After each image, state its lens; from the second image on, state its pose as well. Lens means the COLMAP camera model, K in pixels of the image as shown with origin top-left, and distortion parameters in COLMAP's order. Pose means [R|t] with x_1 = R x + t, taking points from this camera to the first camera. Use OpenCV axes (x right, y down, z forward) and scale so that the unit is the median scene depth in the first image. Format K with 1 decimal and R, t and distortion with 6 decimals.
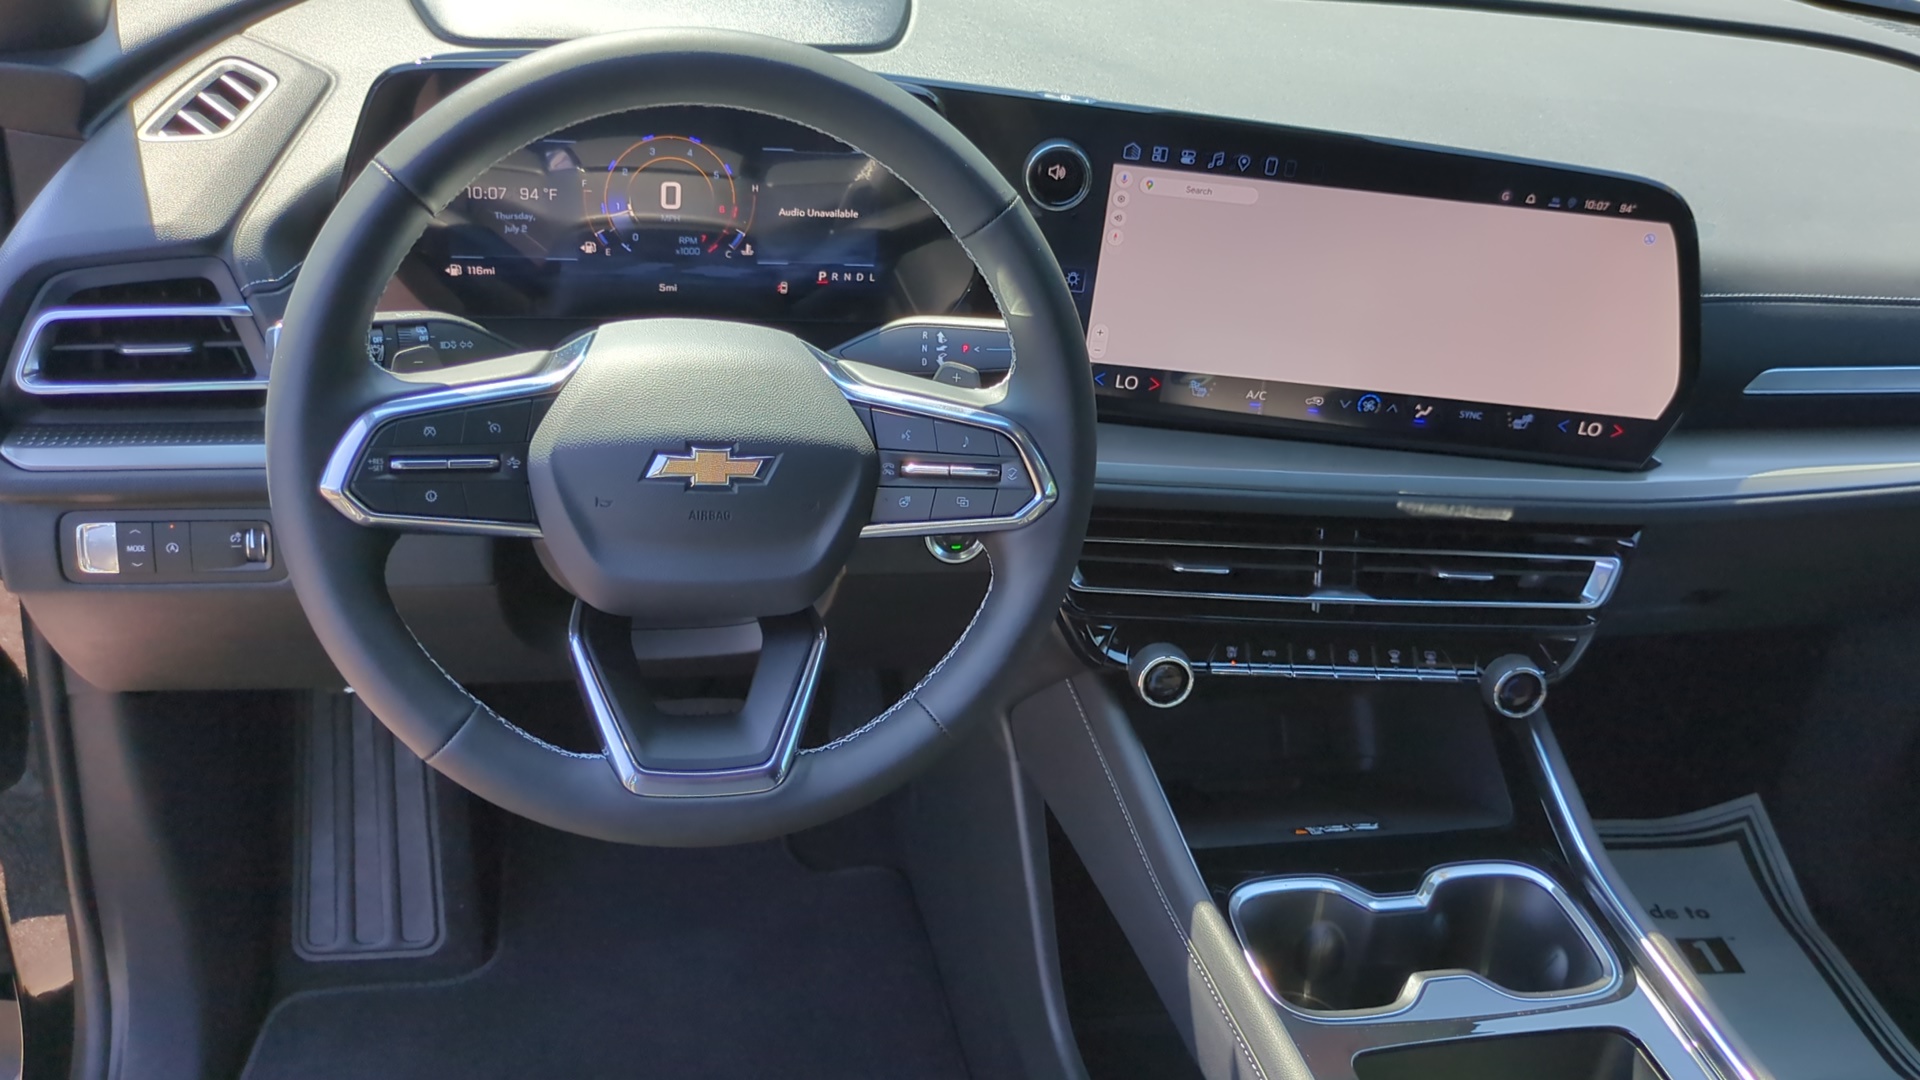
lens RADIAL K [[1719.4, 0, 962.3], [0, 1719.4, 533.2], [0, 0, 1]] dist [0.012373, 0.014625]
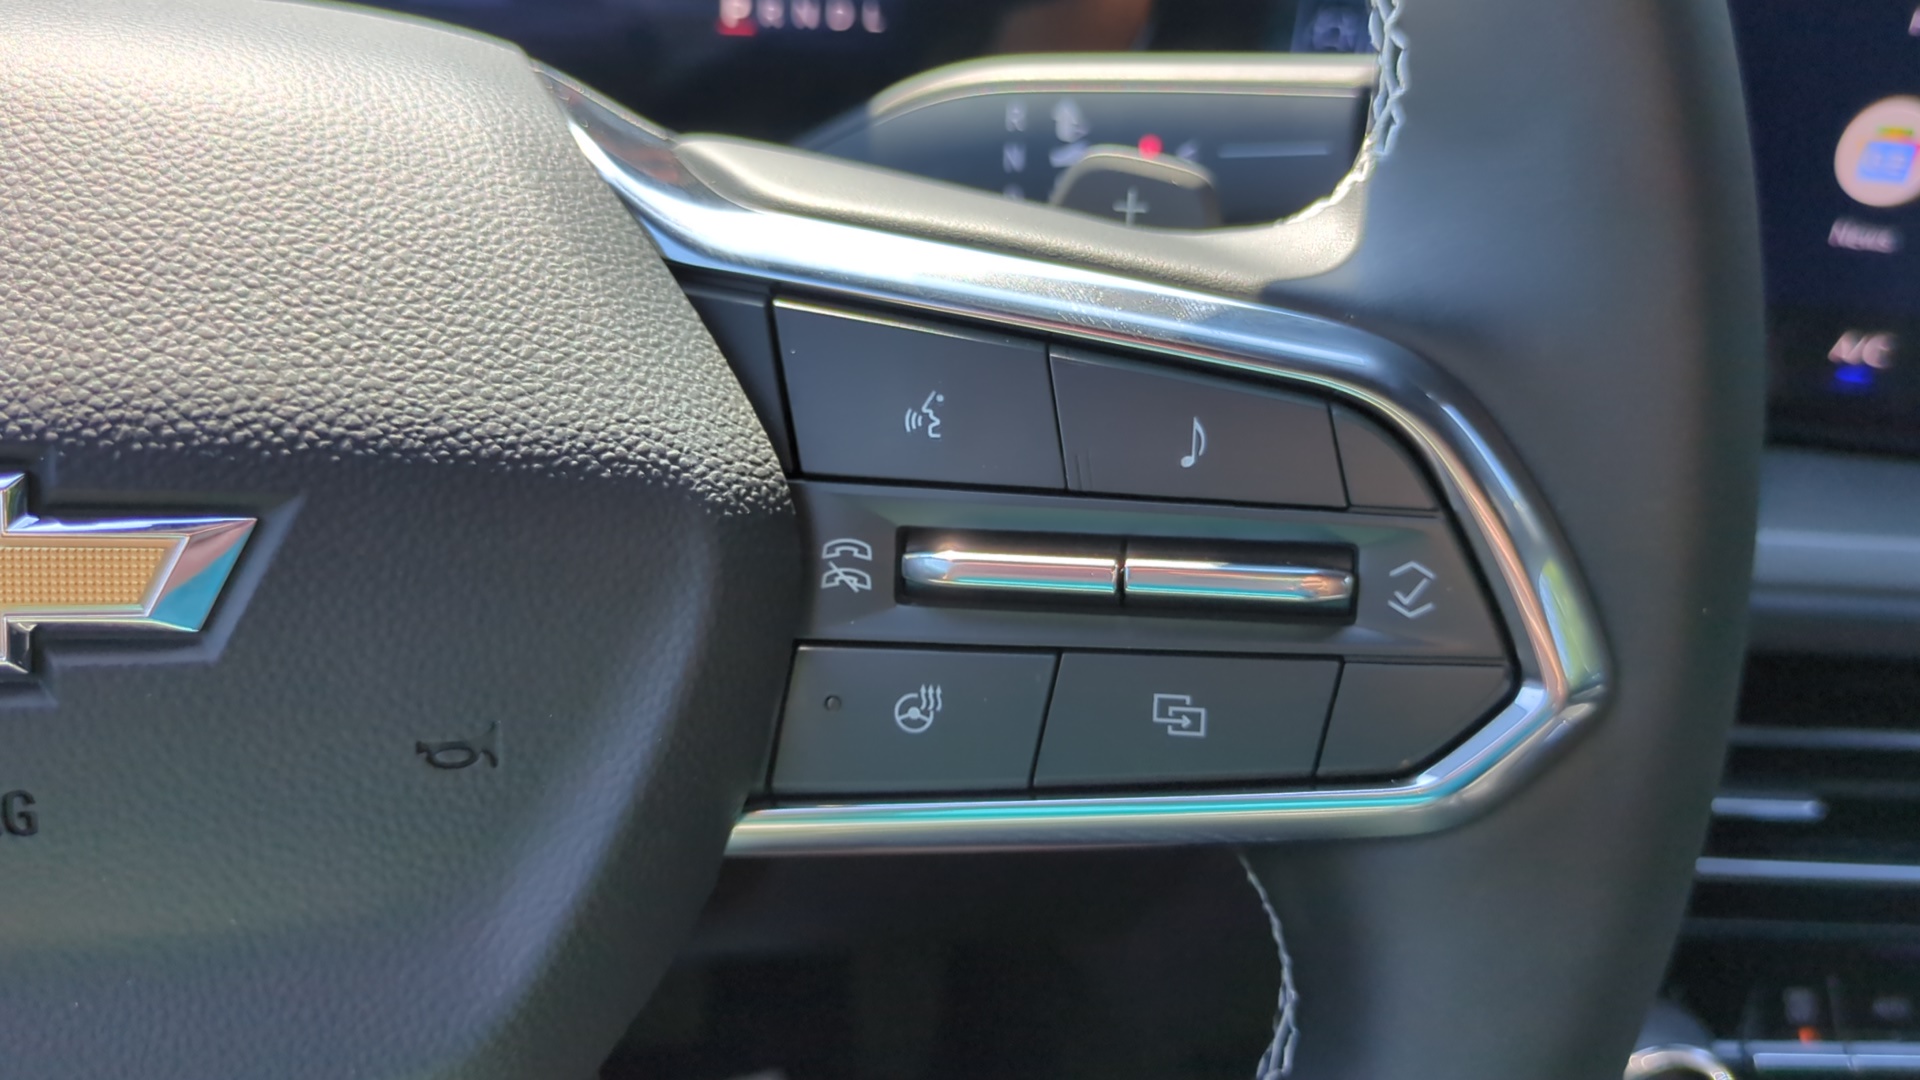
lens RADIAL K [[1719.4, 0, 962.3], [0, 1719.4, 533.2], [0, 0, 1]] dist [0.012373, 0.014625]
pose [[0.998433, 0.003173, -0.055879, -0.012230], [-0.004553, 0.999687, -0.024587, -0.029085], [0.055783, 0.024803, 0.998135, 0.621918]]
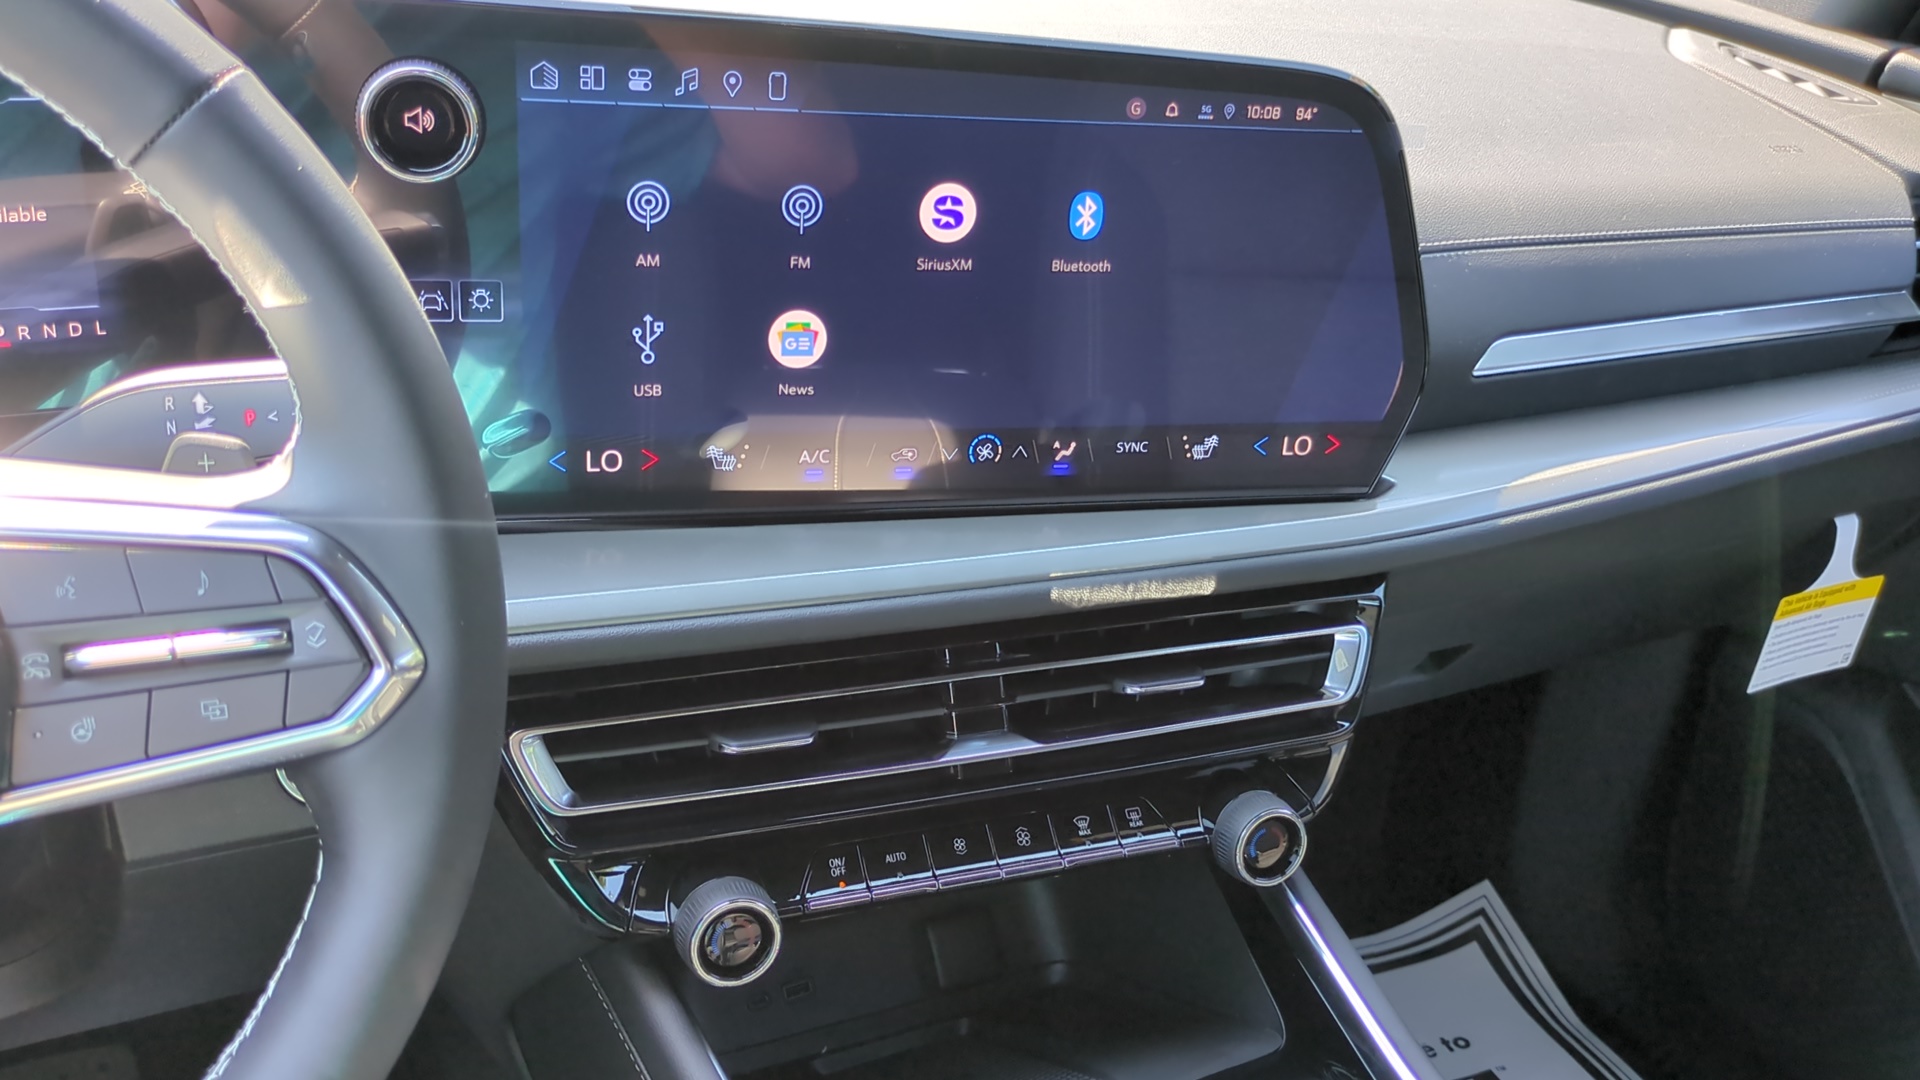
lens RADIAL K [[1719.4, 0, 962.3], [0, 1719.4, 533.2], [0, 0, 1]] dist [0.012373, 0.014625]
pose [[0.963211, -0.138334, 0.230408, 0.077126], [0.157092, 0.985438, -0.065070, -0.002430], [-0.218052, 0.098871, 0.970916, 0.391575]]
